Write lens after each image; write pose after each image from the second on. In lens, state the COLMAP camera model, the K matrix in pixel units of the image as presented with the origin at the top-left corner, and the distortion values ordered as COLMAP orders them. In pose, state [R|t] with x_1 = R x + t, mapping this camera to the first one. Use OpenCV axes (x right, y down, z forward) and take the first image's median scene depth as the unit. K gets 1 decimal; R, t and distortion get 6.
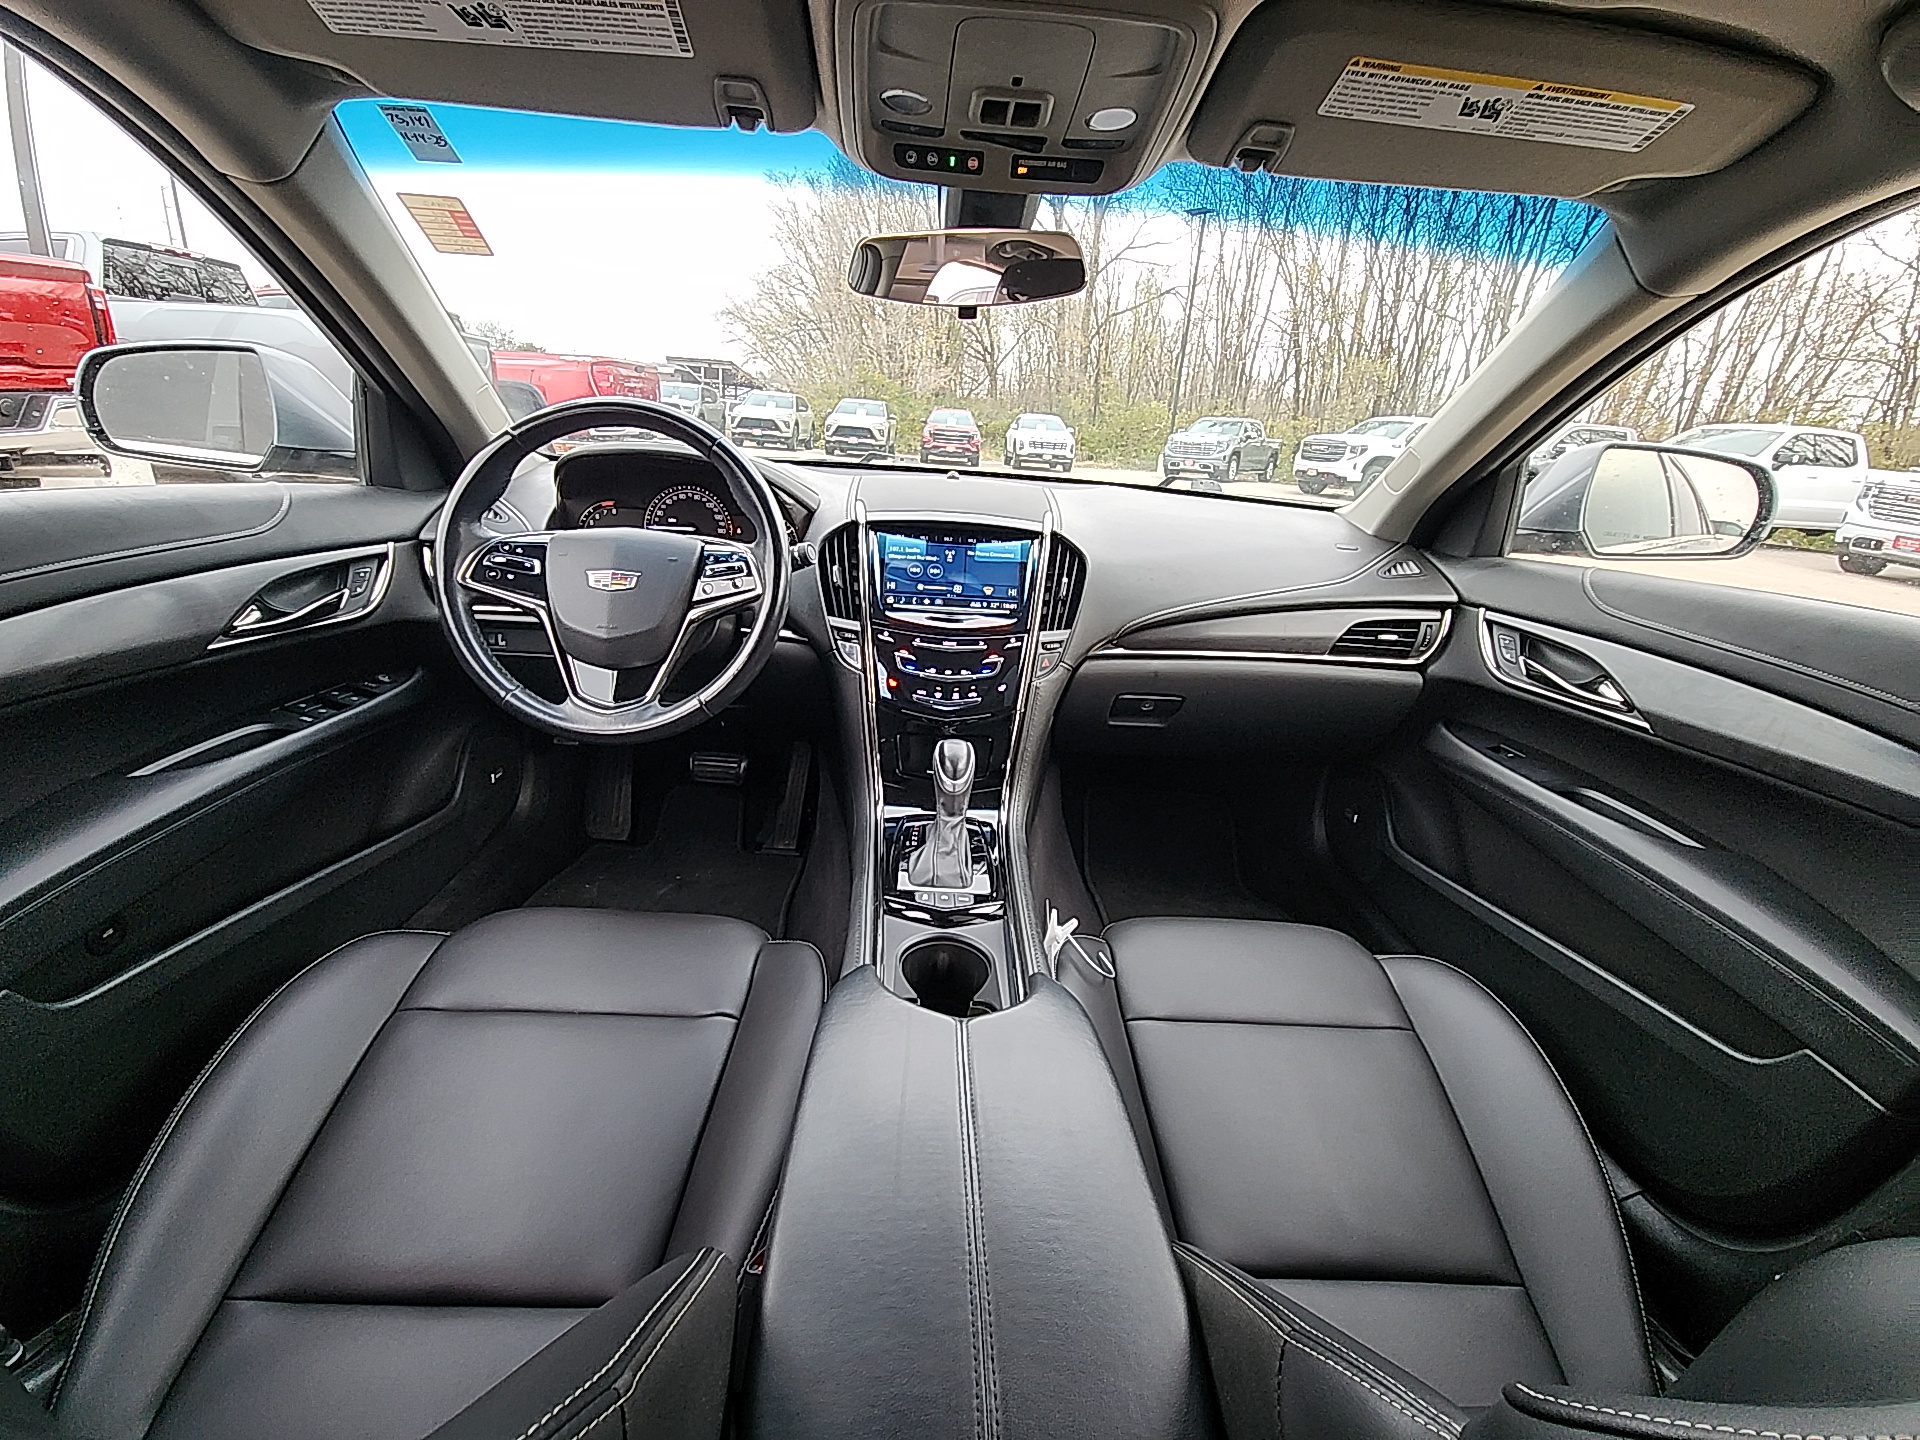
lens RADIAL K [[770.6, 0, 958.5], [0, 770.6, 692.1], [0, 0, 1]] dist [0.012057, -0.008134]
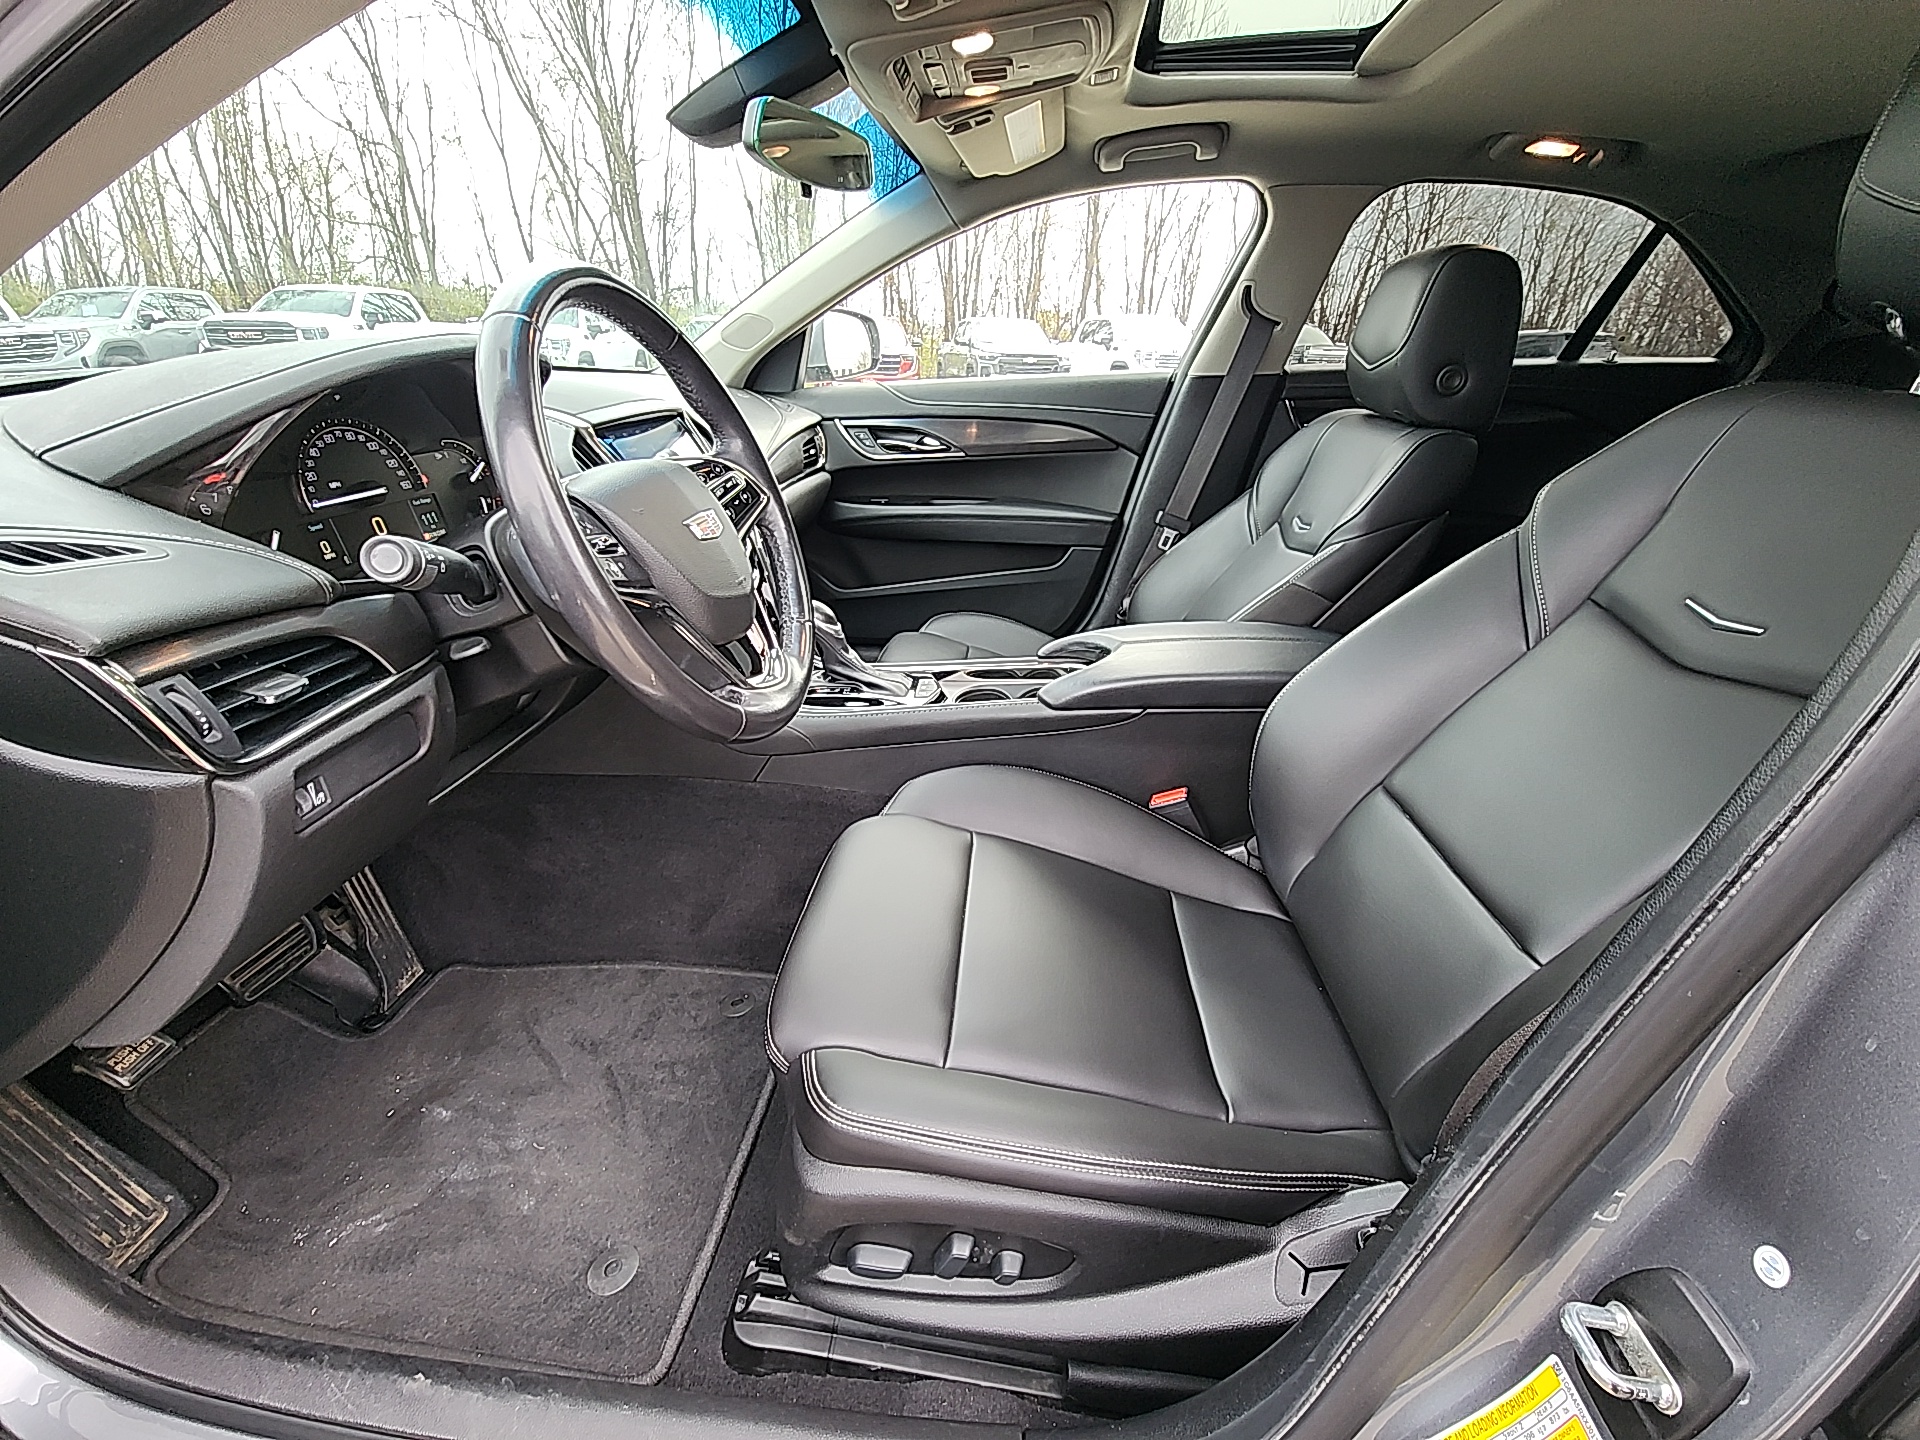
lens RADIAL K [[770.6, 0, 958.5], [0, 770.6, 692.1], [0, 0, 1]] dist [0.012057, -0.008134]
pose [[0.133840, -0.458985, 0.878305, -0.940115], [0.324190, 0.857793, 0.398864, -0.182841], [-0.936476, 0.231354, 0.263605, 0.495014]]
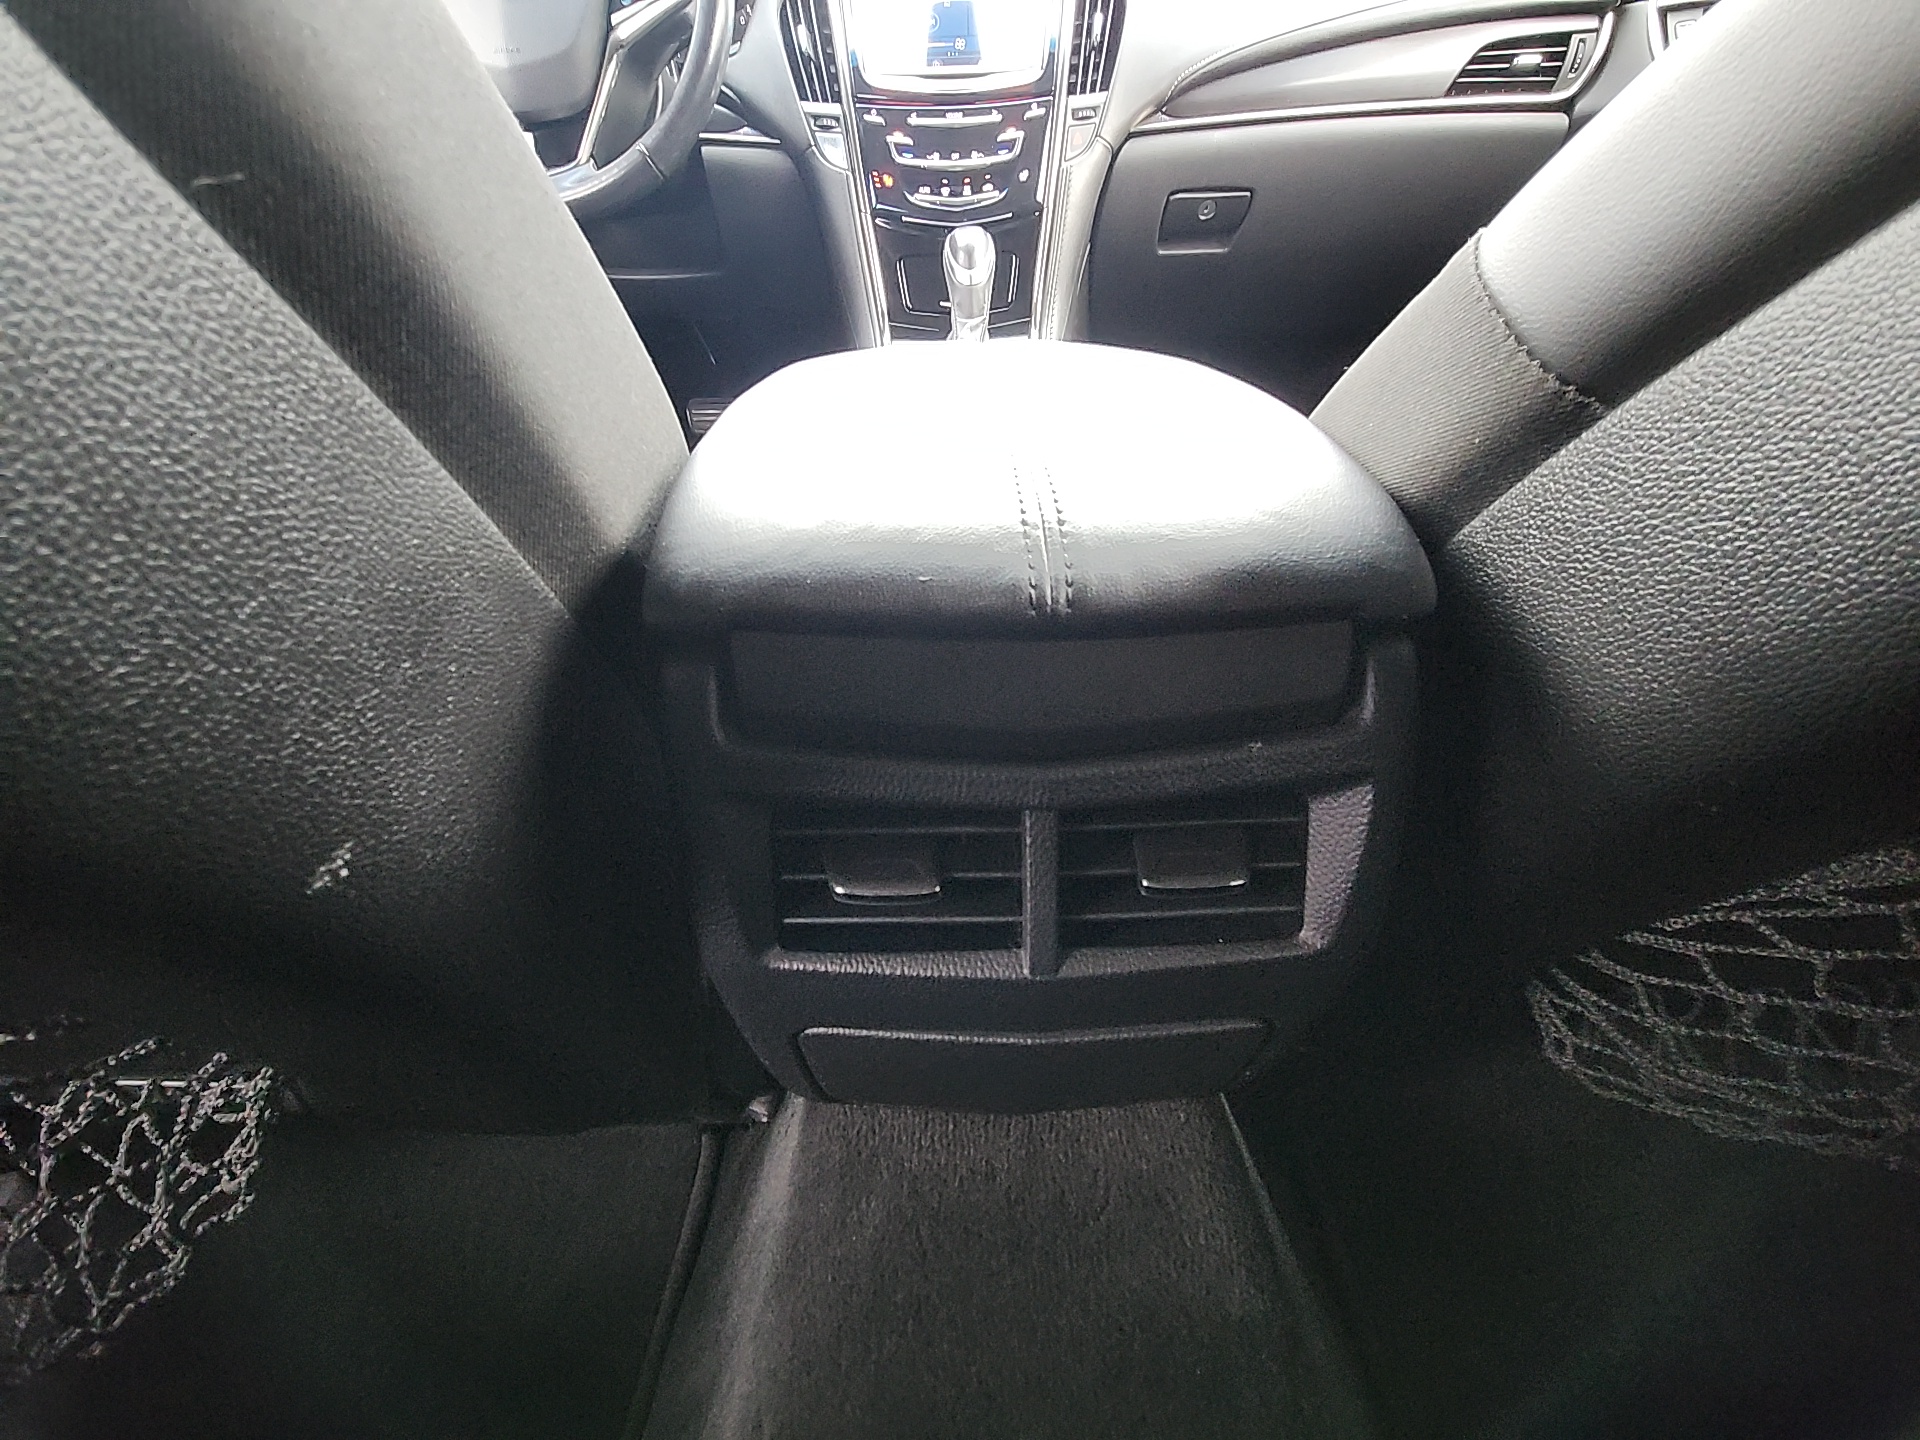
lens RADIAL K [[773.0, 0, 952.6], [0, 773.0, 709.0], [0, 0, 1]] dist [0.018495, -0.015572]
pose [[0.995851, -0.061931, -0.066670, 0.002198], [0.077020, 0.963836, 0.255122, 0.316982], [0.048459, -0.259198, 0.964608, 0.072711]]
